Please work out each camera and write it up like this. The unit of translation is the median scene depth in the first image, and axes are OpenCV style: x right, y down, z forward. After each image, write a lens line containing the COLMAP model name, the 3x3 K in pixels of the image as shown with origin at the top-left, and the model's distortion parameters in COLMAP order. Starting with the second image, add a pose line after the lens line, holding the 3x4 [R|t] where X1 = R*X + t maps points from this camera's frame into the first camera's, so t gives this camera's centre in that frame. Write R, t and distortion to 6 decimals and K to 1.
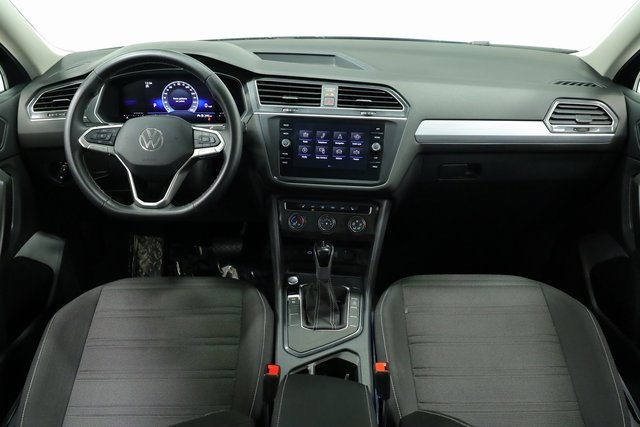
lens RADIAL K [[558.7, 0, 319.8], [0, 558.7, 209.5], [0, 0, 1]] dist [-0.009443, 0.002754]
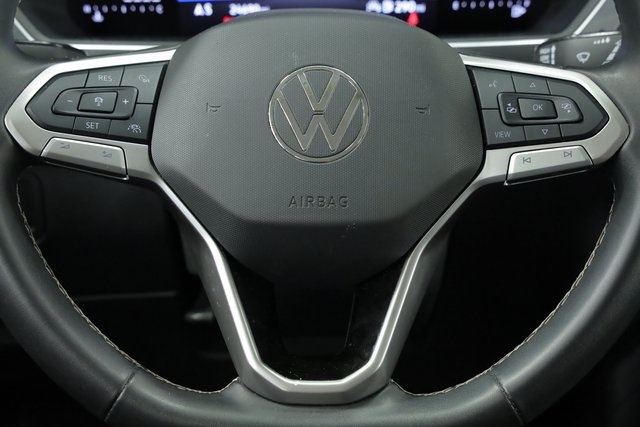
lens RADIAL K [[1480.2, 0, 321.9], [0, 1480.2, 215.5], [0, 0, 1]] dist [0.301814, 0.000000]
pose [[0.999593, -0.018770, 0.021490, -0.275230], [0.019133, 0.999676, -0.016795, -0.062853], [-0.021167, 0.017200, 0.999628, 0.324393]]
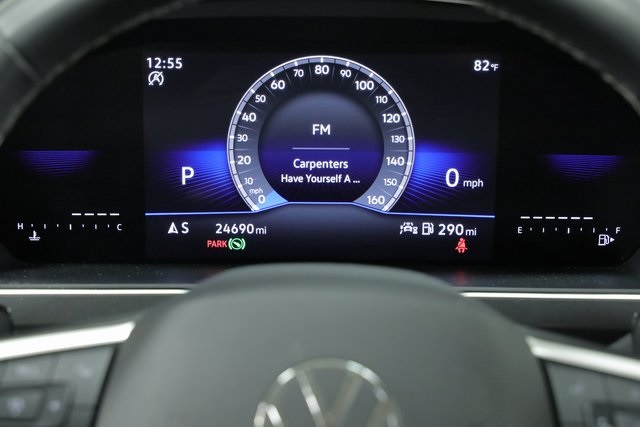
lens RADIAL K [[1824.7, 0, 320.9], [0, 1824.7, 214.7], [0, 0, 1]] dist [0.585492, 0.000000]
pose [[0.999913, 0.004808, 0.012291, -0.272105], [-0.003699, 0.996052, -0.088692, -0.123948], [-0.012669, 0.088639, 0.995983, 0.391286]]
